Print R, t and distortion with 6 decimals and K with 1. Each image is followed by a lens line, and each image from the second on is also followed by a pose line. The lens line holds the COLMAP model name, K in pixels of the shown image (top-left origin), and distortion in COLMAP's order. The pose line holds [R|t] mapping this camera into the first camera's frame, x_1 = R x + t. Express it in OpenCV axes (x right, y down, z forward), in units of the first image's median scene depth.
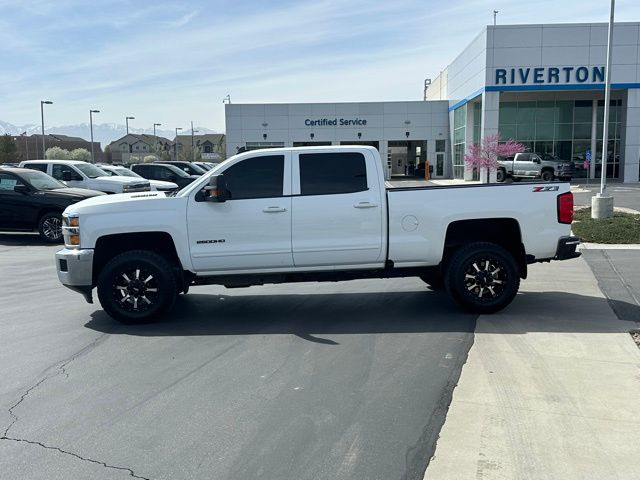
lens RADIAL K [[646.5, 0, 317.3], [0, 646.5, 230.4], [0, 0, 1]] dist [0.190573, -0.381828]
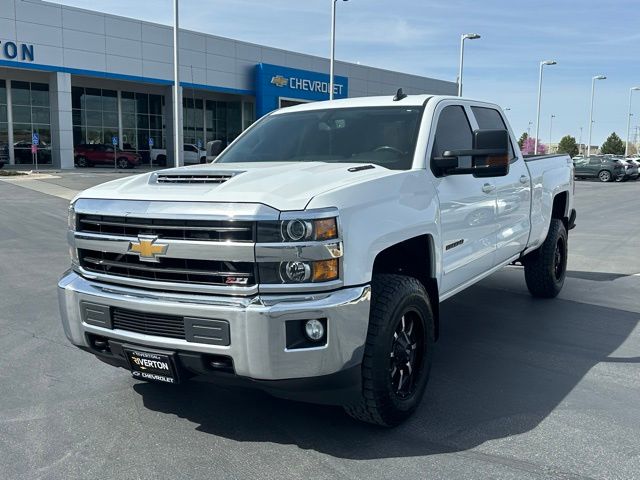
lens RADIAL K [[646.5, 0, 317.3], [0, 646.5, 230.4], [0, 0, 1]] dist [0.190573, -0.381828]
pose [[0.565433, -0.079559, 0.820948, -0.693635], [0.066134, 0.996505, 0.051022, -0.033491], [-0.822139, 0.025444, 0.568718, 0.745538]]
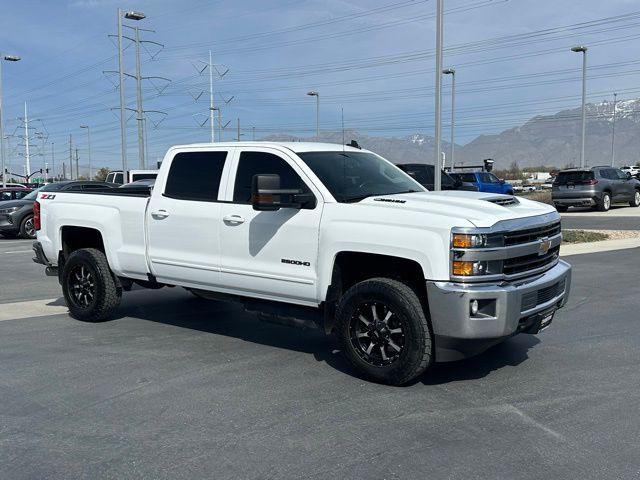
lens RADIAL K [[646.5, 0, 317.3], [0, 646.5, 230.4], [0, 0, 1]] dist [0.190573, -0.381828]
pose [[-0.762921, -0.025920, 0.645972, -0.661754], [0.077472, 0.988330, 0.131156, -0.131922], [-0.641833, 0.150107, -0.752009, 1.763730]]
